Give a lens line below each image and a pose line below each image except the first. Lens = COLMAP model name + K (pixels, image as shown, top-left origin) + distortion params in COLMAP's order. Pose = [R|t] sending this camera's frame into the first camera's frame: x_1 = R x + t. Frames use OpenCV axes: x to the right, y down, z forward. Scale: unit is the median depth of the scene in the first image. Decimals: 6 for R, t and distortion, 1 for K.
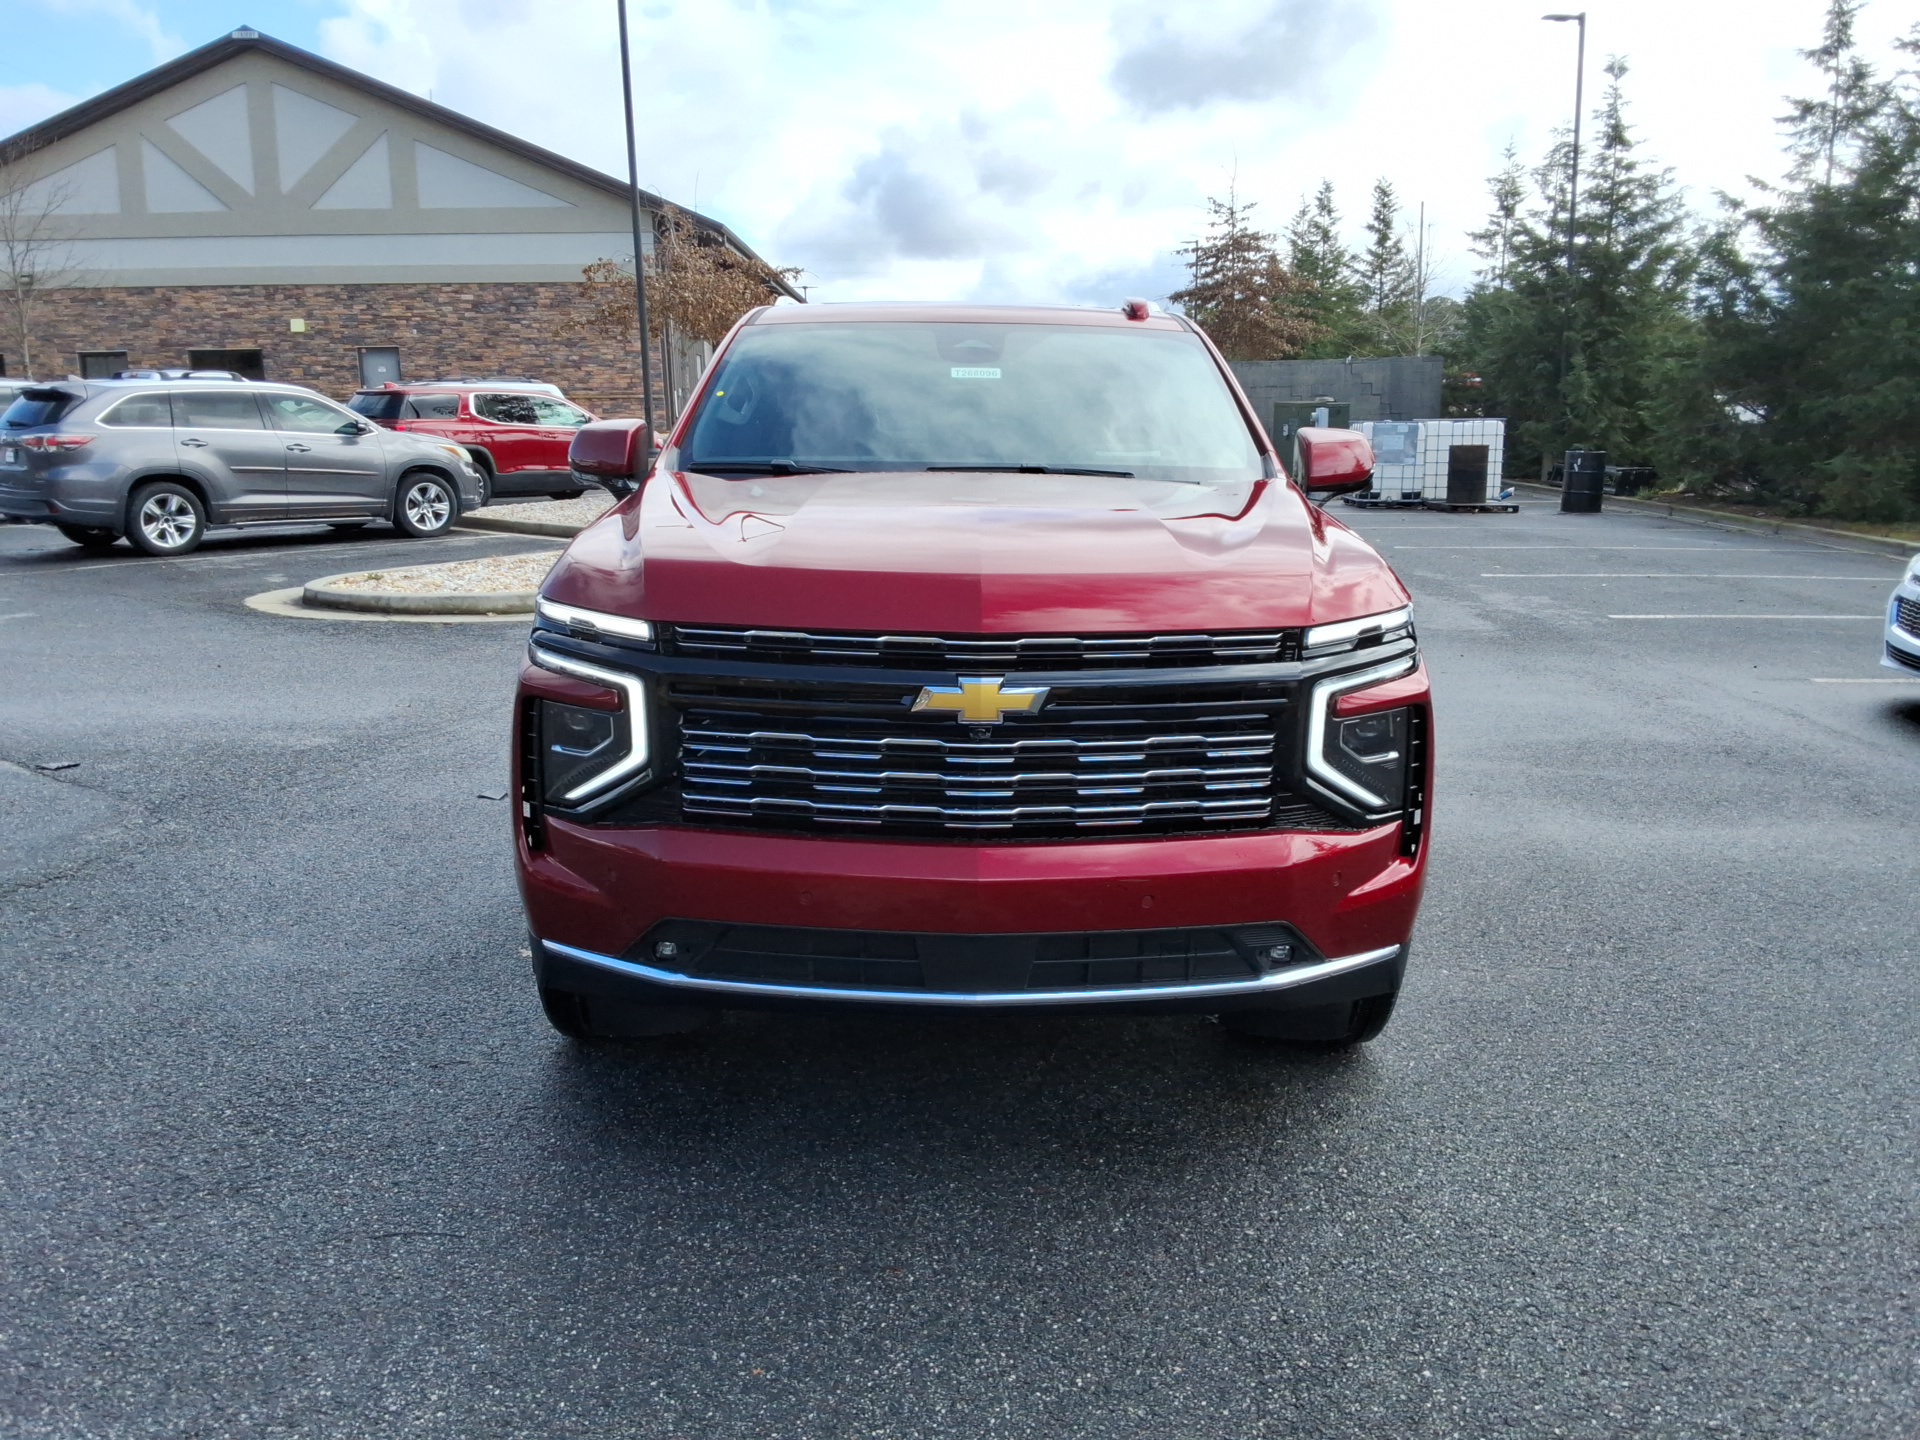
lens RADIAL K [[1551.2, 0, 963.7], [0, 1551.2, 718.2], [0, 0, 1]] dist [0.011886, -0.019068]
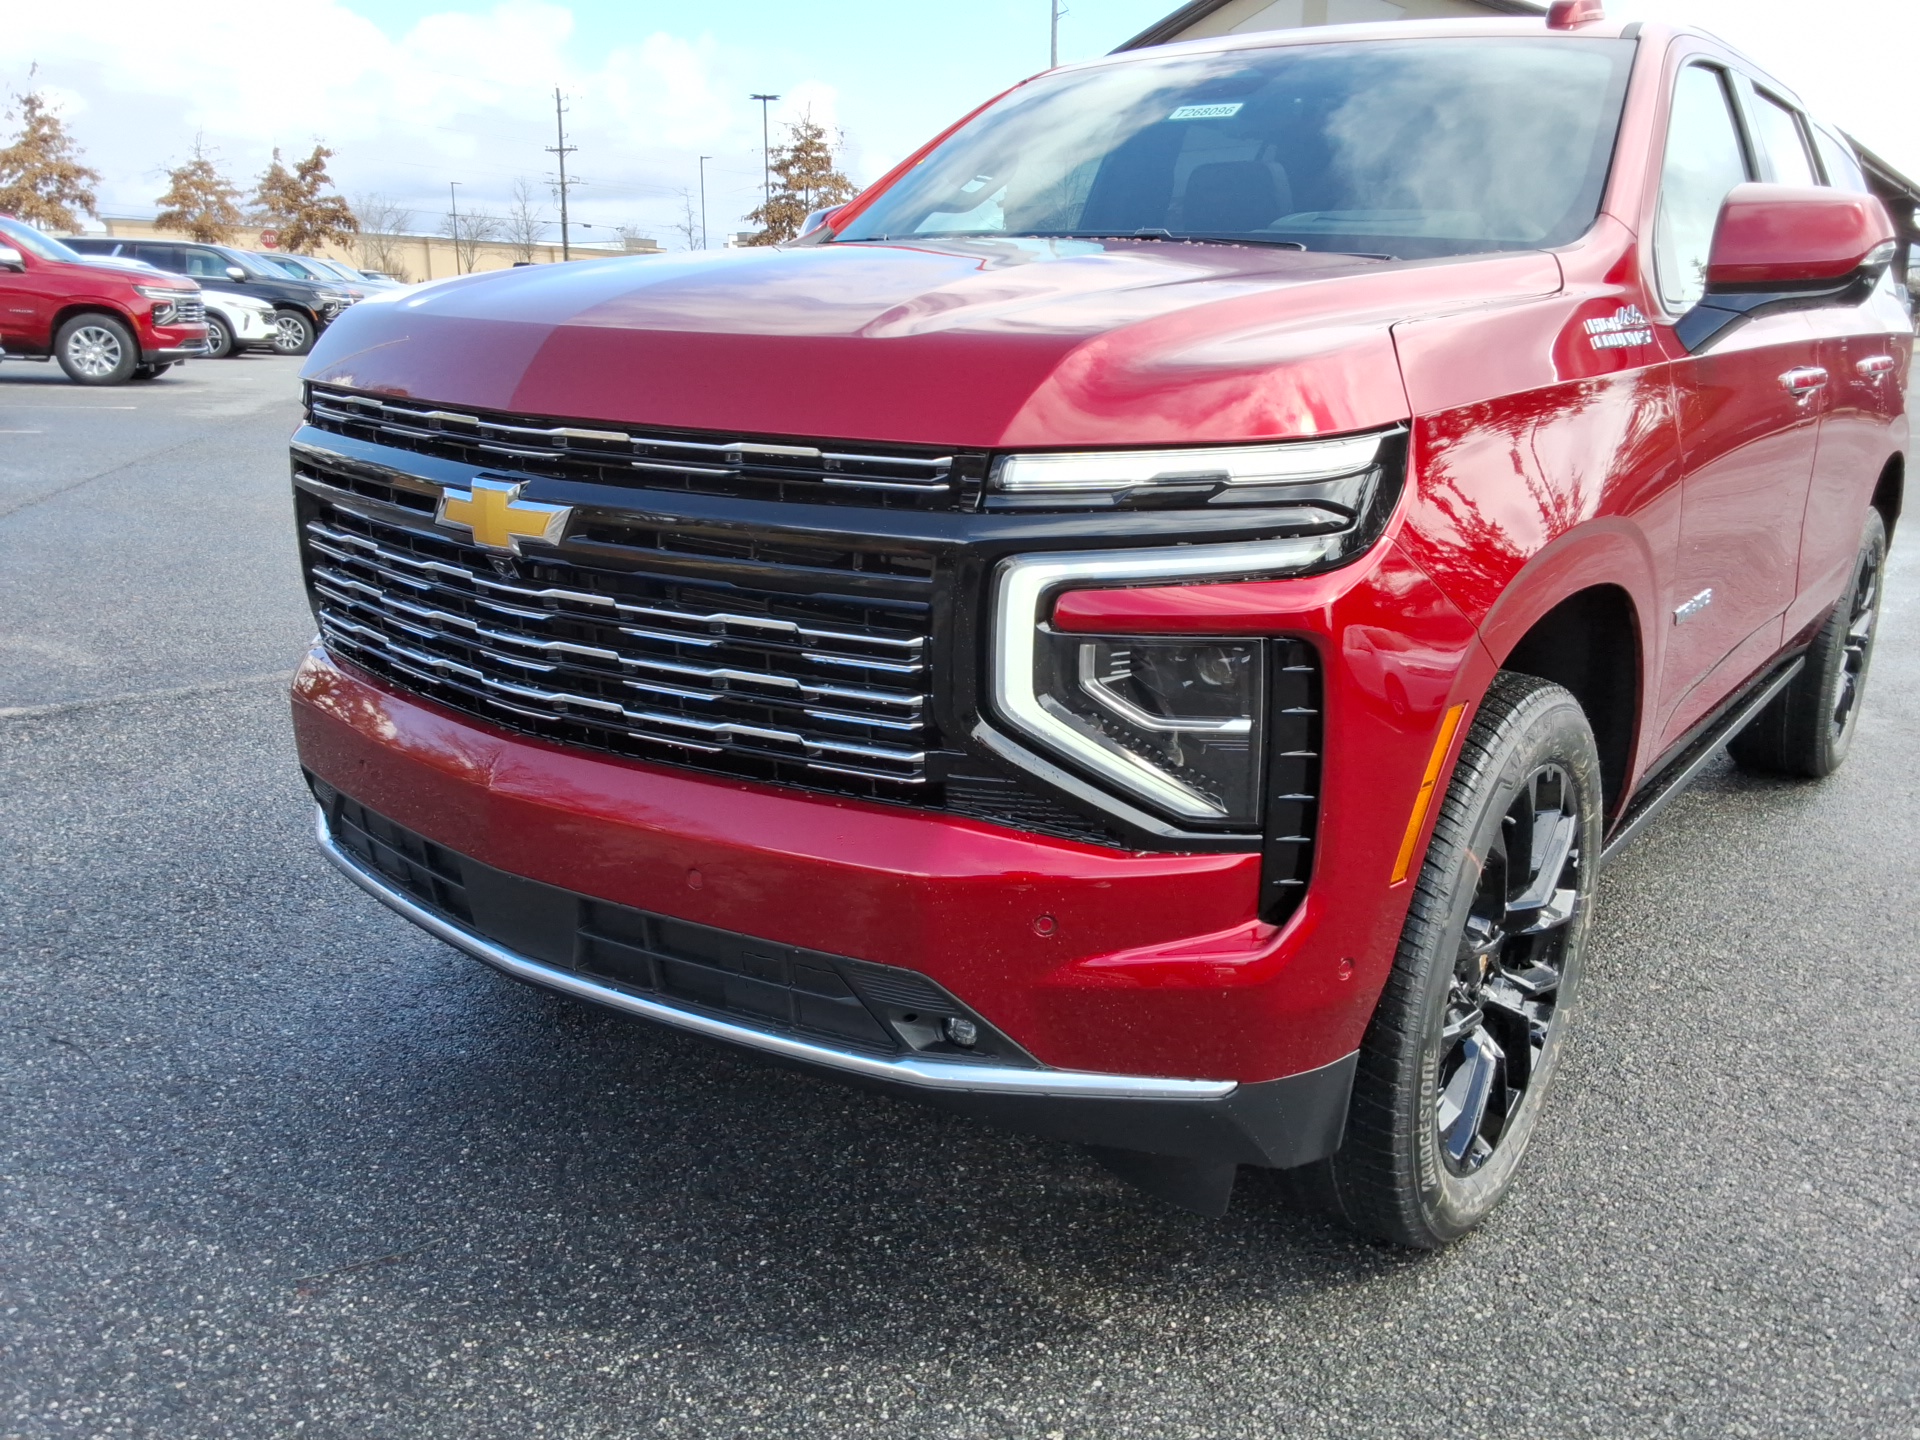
lens RADIAL K [[1539.1, 0, 974.1], [0, 1539.1, 713.4], [0, 0, 1]] dist [0.103410, -0.151073]
pose [[0.788380, 0.169147, -0.591478, 0.542558], [-0.138528, 0.985577, 0.097205, -0.020199], [0.599389, 0.005302, 0.800440, 0.566325]]
